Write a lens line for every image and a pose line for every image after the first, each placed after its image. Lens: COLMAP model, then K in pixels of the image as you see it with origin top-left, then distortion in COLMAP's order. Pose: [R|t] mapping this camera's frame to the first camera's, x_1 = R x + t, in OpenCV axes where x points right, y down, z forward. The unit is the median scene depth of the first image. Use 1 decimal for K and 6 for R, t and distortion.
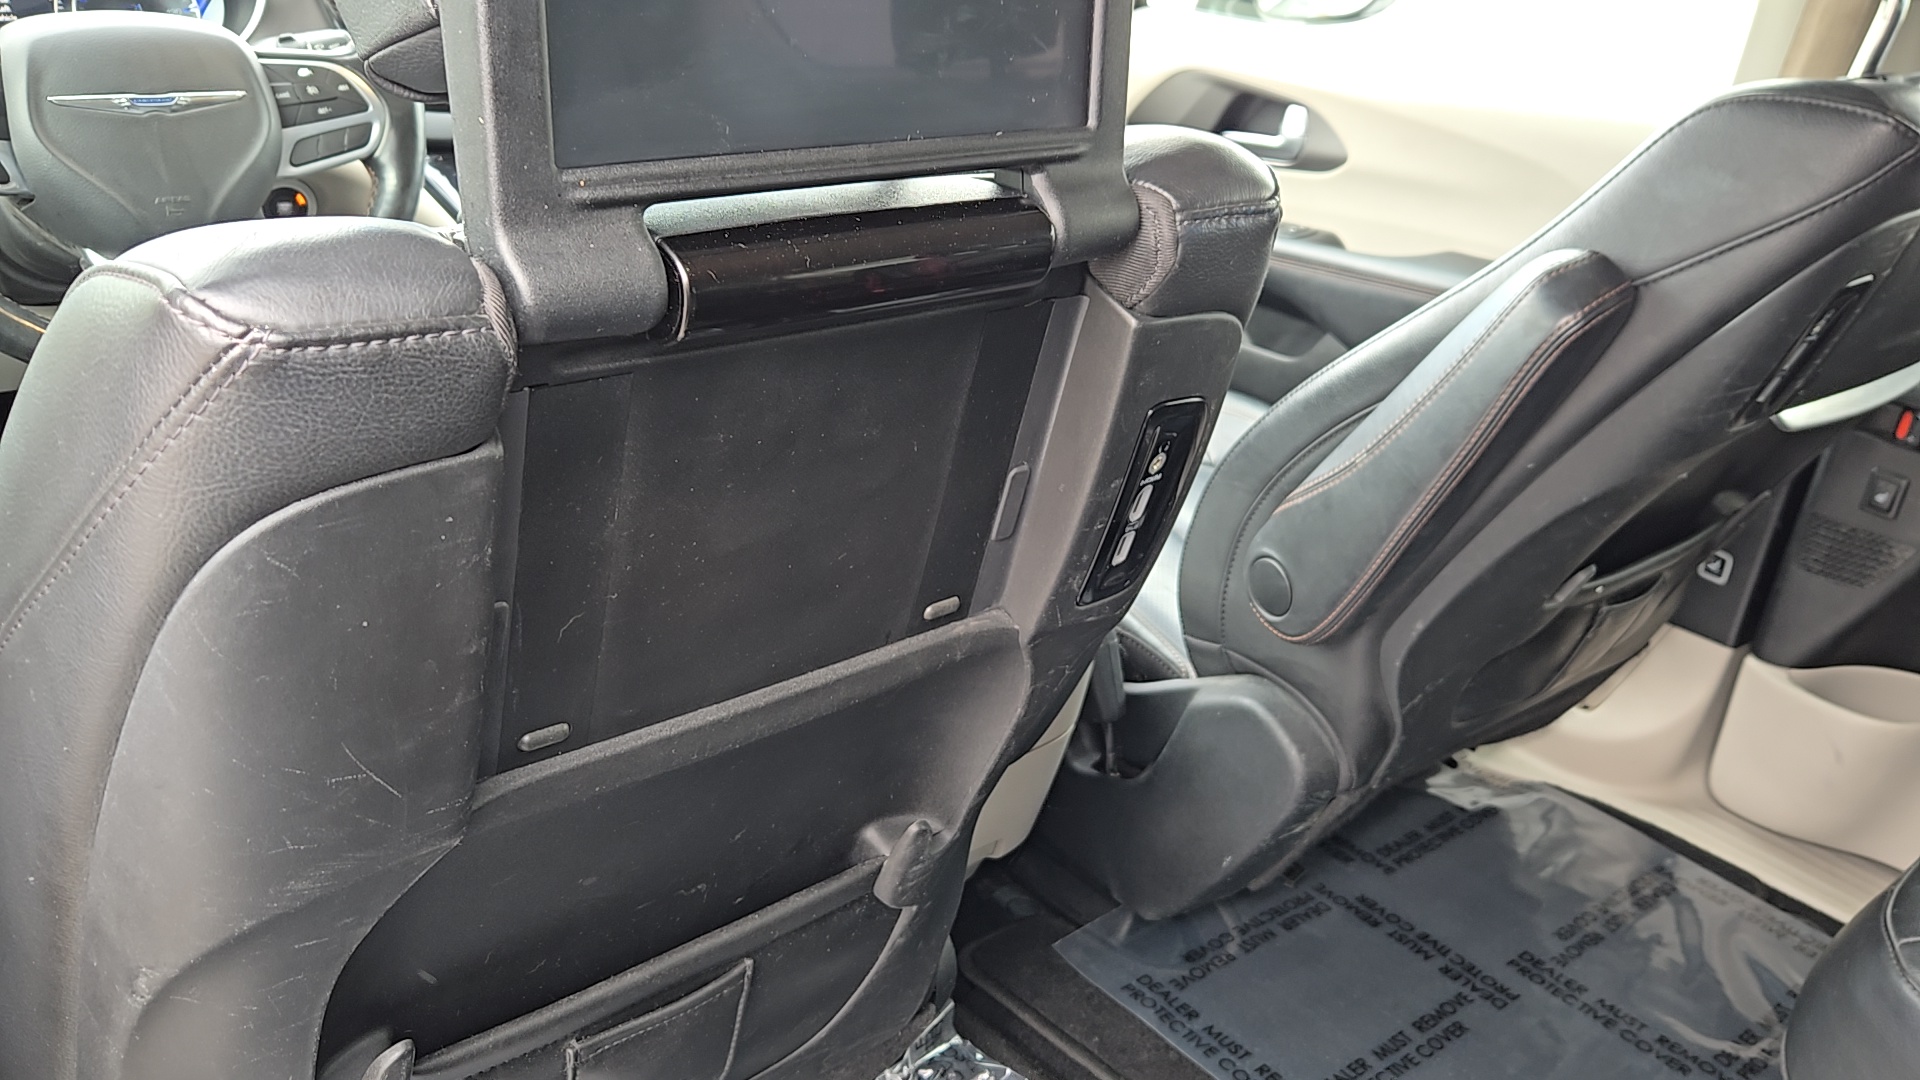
lens RADIAL K [[1635.2, 0, 949.5], [0, 1635.2, 528.9], [0, 0, 1]] dist [0.004645, -0.008765]
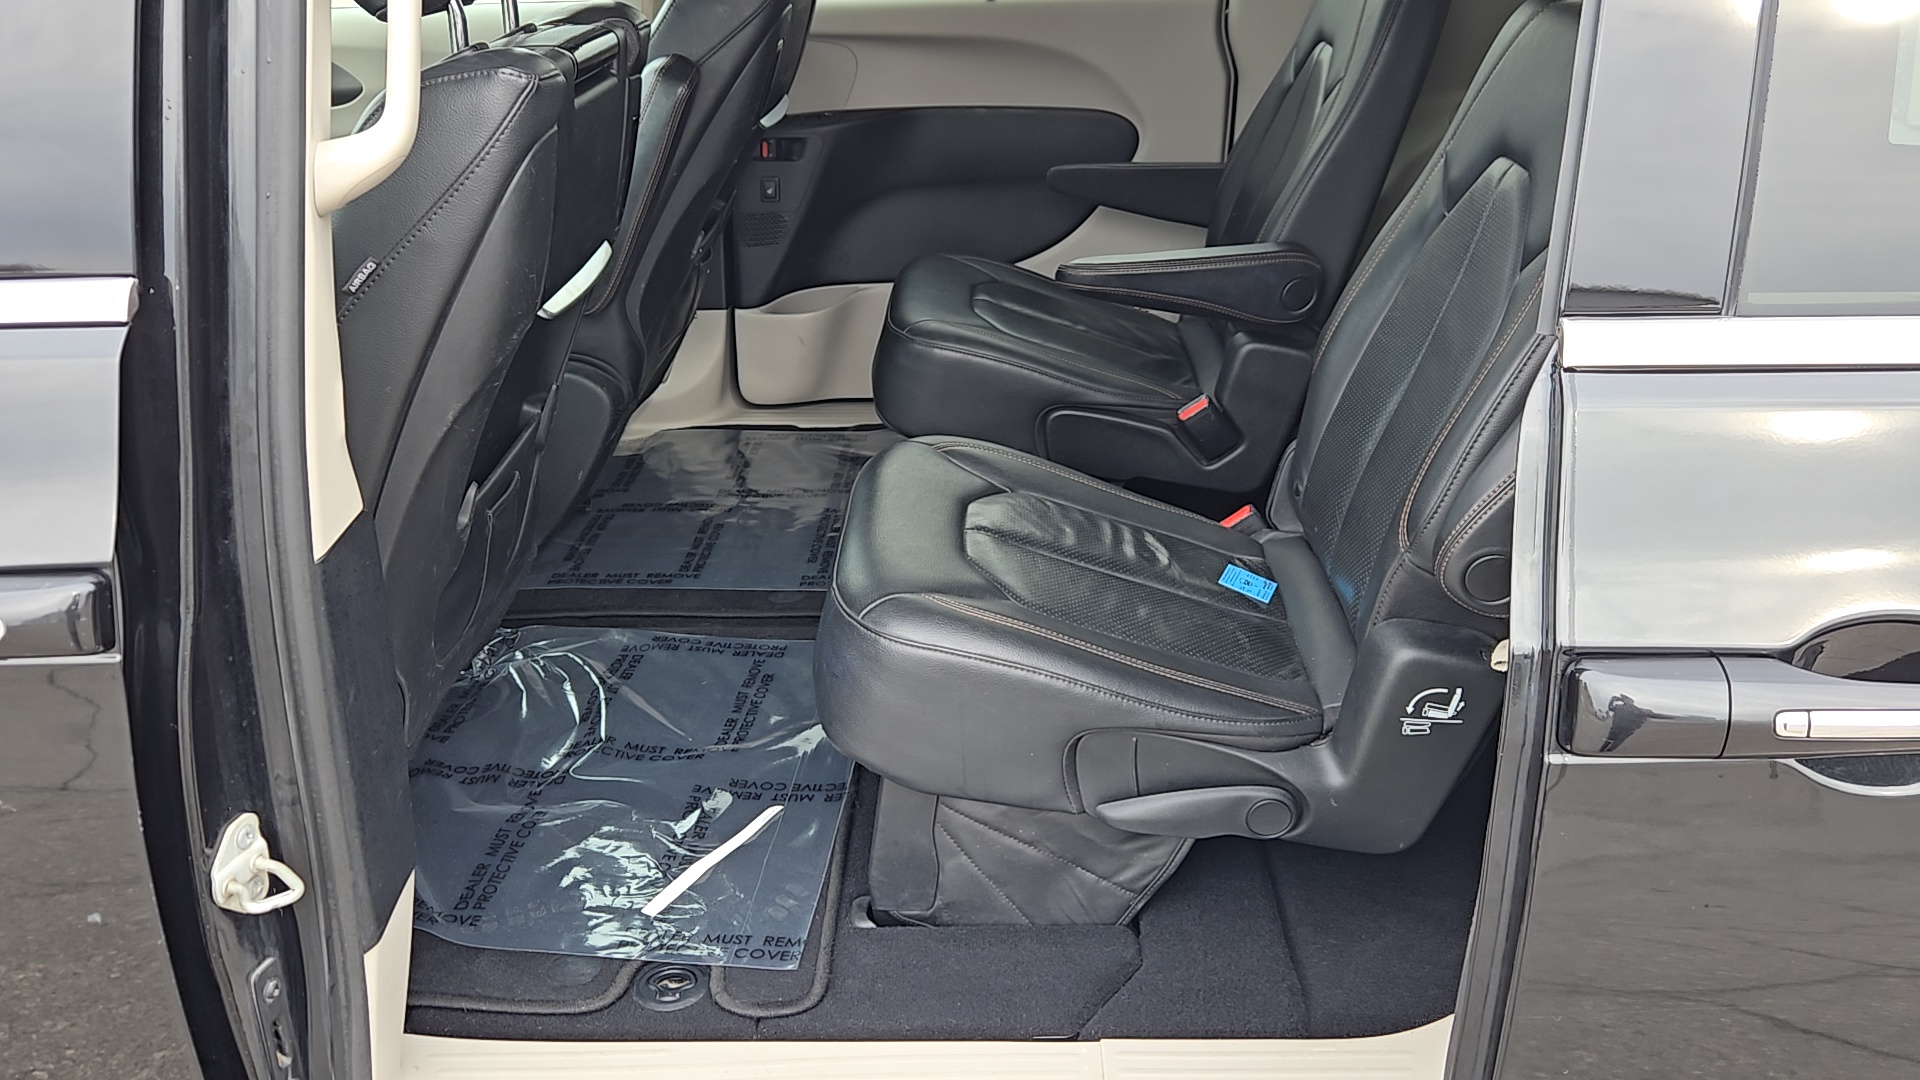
lens RADIAL K [[1635.2, 0, 949.5], [0, 1635.2, 528.9], [0, 0, 1]] dist [0.004645, -0.008765]
pose [[0.674139, -0.375337, 0.636128, -0.629831], [0.370068, 0.916998, 0.148879, 0.136623], [-0.639207, 0.135045, 0.757084, -0.480801]]
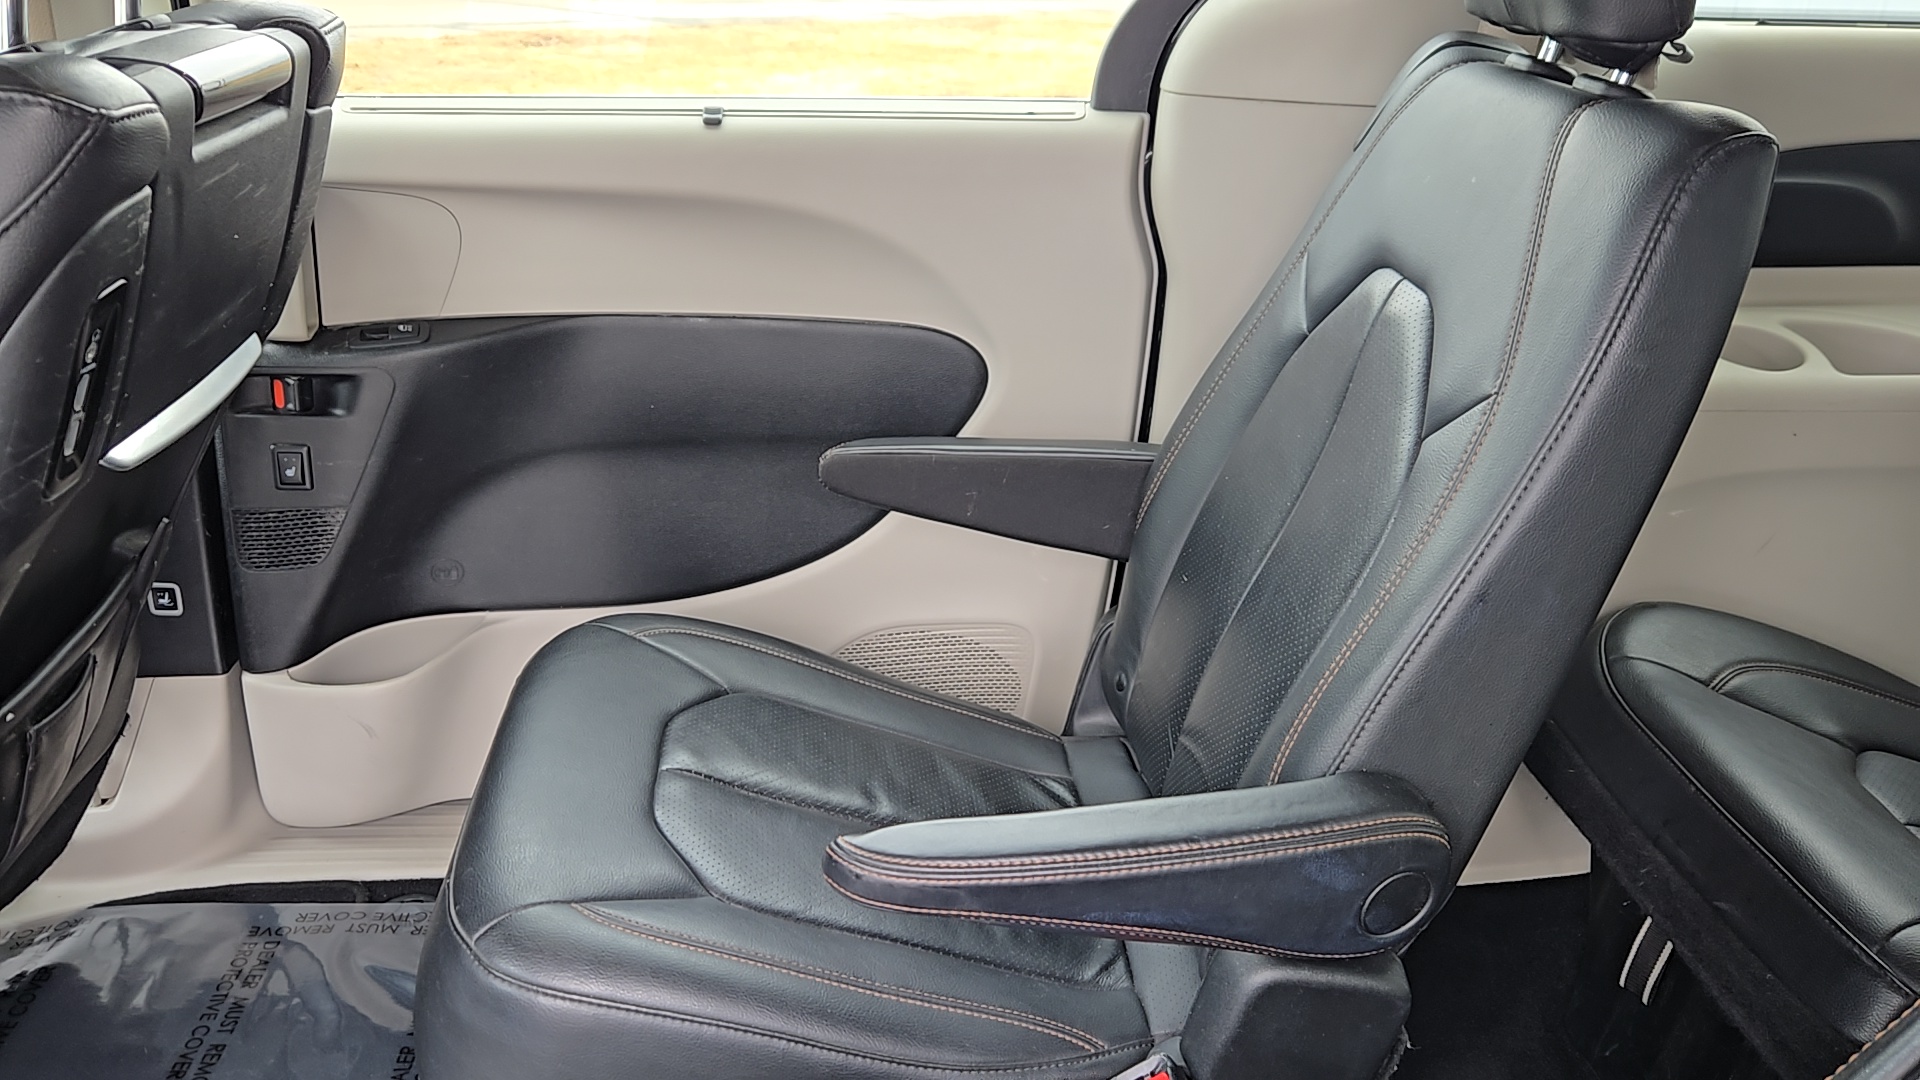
lens RADIAL K [[1601.3, 0, 956.7], [0, 1601.3, 531.6], [0, 0, 1]] dist [0.006377, 0.003780]
pose [[0.586581, -0.370556, 0.720147, 0.118983], [0.351251, 0.917608, 0.186057, -0.026533], [-0.729757, 0.143815, 0.668410, 0.104056]]
